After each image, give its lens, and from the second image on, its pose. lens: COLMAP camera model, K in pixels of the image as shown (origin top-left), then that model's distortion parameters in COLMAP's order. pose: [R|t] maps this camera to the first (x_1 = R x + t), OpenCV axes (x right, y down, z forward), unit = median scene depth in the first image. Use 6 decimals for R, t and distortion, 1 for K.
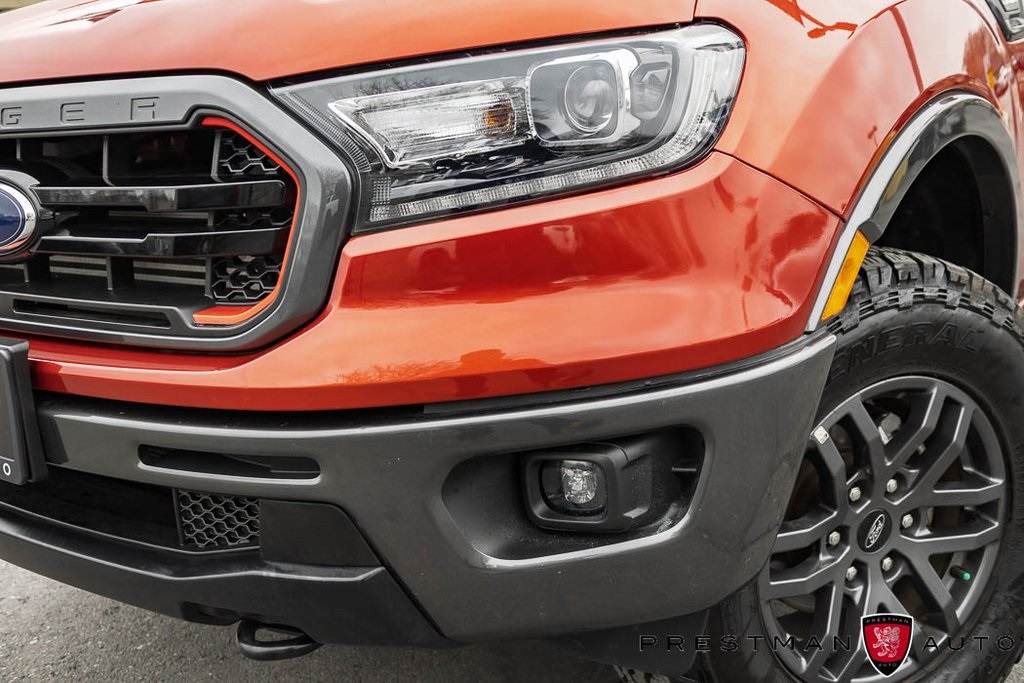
lens RADIAL K [[1144.2, 0, 515.3], [0, 1144.2, 345.4], [0, 0, 1]] dist [-0.077589, 0.000000]
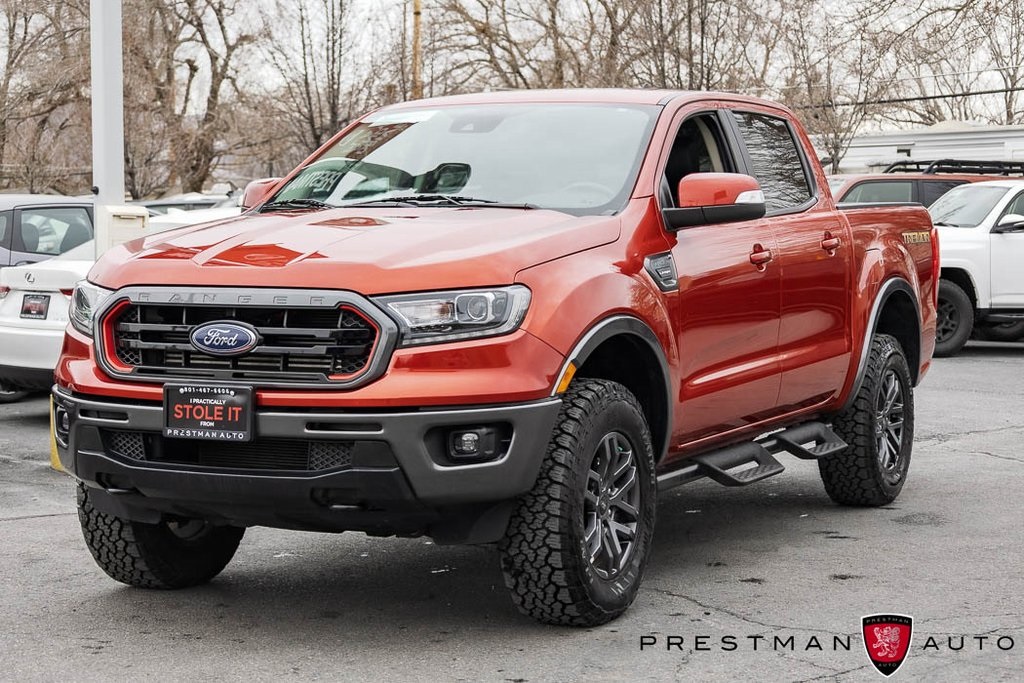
lens RADIAL K [[1873.2, 0, 508.7], [0, 1873.2, 339.7], [0, 0, 1]] dist [0.153332, 0.000000]
pose [[0.983540, 0.060775, 0.170163, -0.649058], [-0.026110, 0.979657, -0.198975, 0.791342], [-0.178794, 0.191257, 0.965118, -3.520600]]
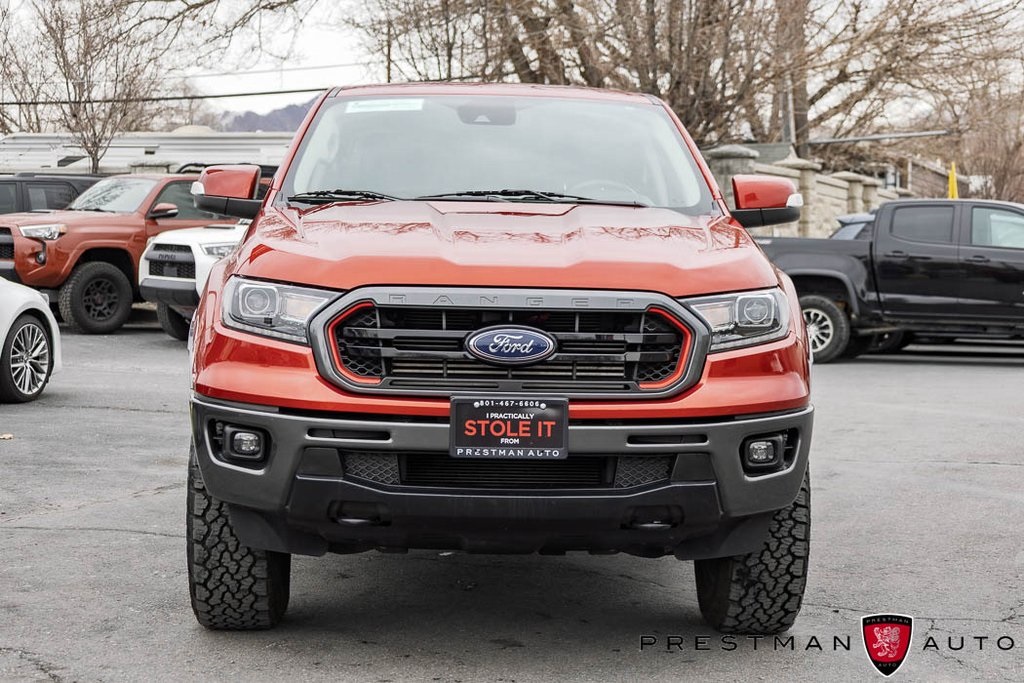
lens RADIAL K [[1793.0, 0, 506.2], [0, 1793.0, 345.0], [0, 0, 1]] dist [0.090071, 0.000000]
pose [[0.795774, 0.049224, 0.603590, -3.001580], [0.076412, 0.980564, -0.180709, 0.596481], [-0.600754, 0.189925, 0.776546, -1.967501]]
